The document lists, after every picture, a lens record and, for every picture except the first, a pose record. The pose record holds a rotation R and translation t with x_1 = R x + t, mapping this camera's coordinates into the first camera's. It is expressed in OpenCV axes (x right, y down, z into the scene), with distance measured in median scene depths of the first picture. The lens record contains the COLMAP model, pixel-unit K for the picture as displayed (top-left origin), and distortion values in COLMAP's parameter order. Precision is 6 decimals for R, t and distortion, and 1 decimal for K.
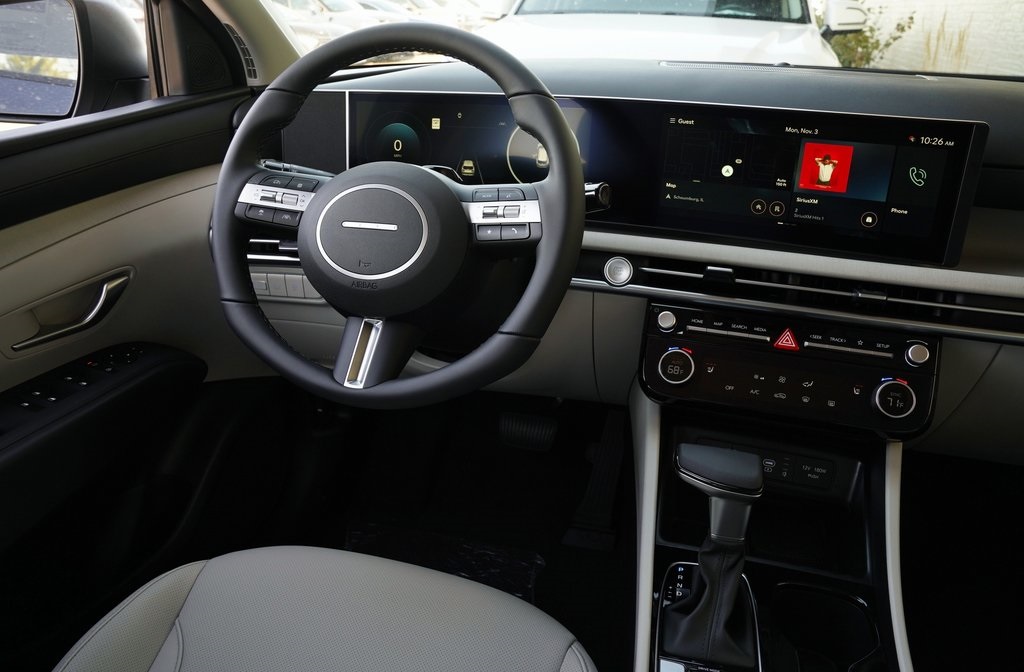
lens RADIAL K [[723.5, 0, 512.0], [0, 723.5, 336.0], [0, 0, 1]] dist [-0.123310, 0.099714]
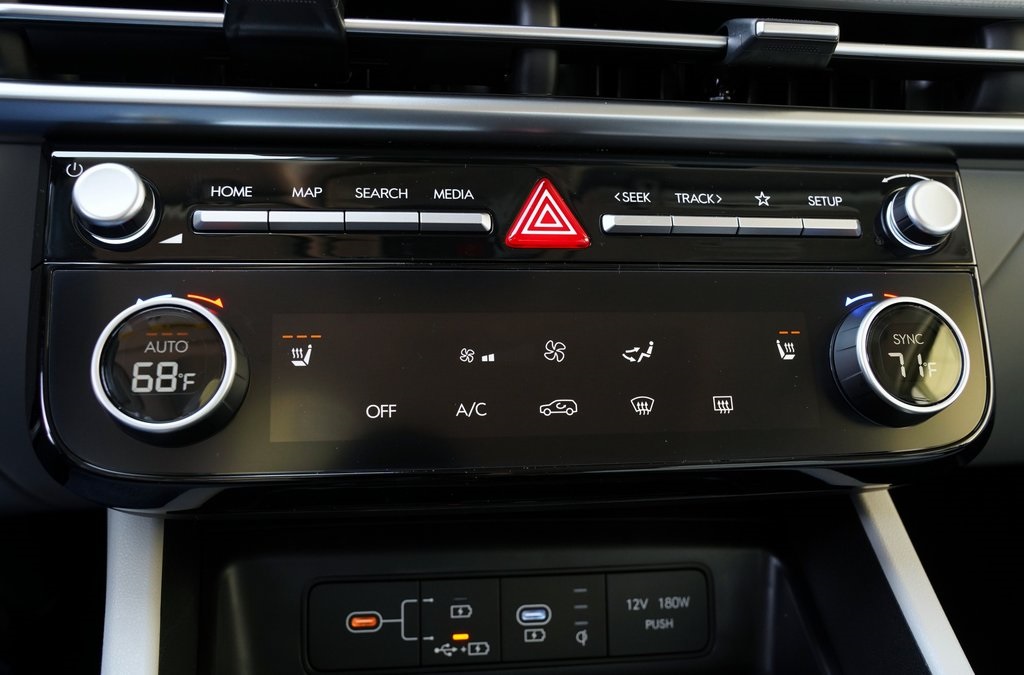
lens RADIAL K [[912.8, 0, 512.0], [0, 912.8, 337.5], [0, 0, 1]] dist [-0.080314, -0.001102]
pose [[0.891869, -0.136323, 0.431262, 0.209583], [0.149955, 0.988690, 0.002415, 0.053154], [-0.426713, 0.062516, 0.902224, 0.685841]]
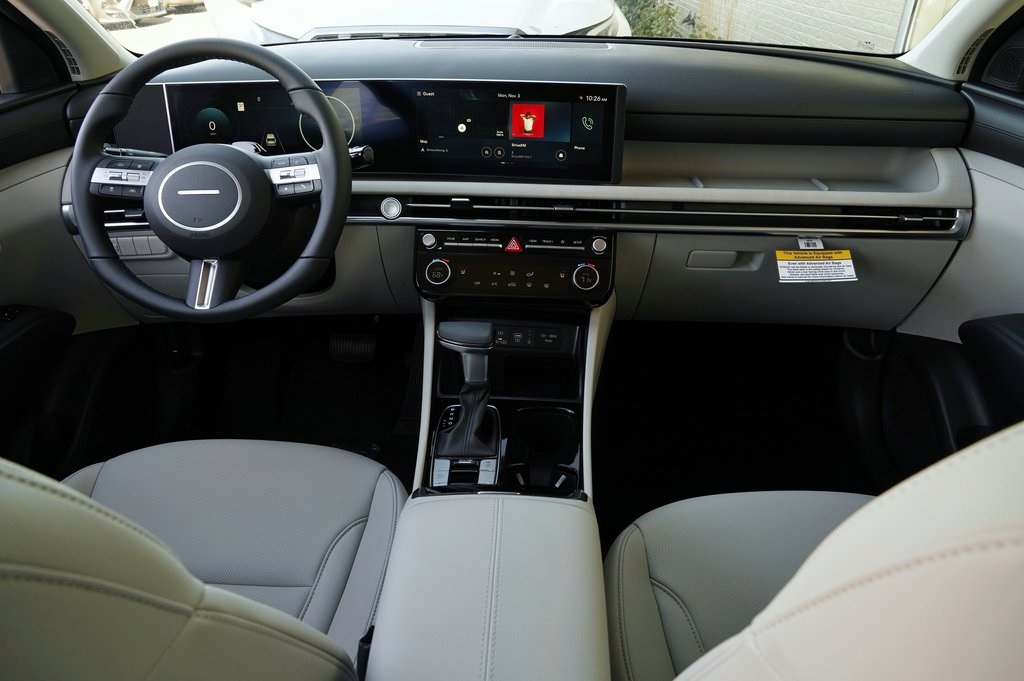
lens RADIAL K [[717.2, 0, 512.0], [0, 717.2, 340.5], [0, 0, 1]] dist [-0.122351, 0.086549]
pose [[0.972035, -0.123528, 0.199721, 0.076212], [0.106285, 0.989796, 0.094905, 0.059369], [-0.209406, -0.071023, 0.975246, -0.416648]]
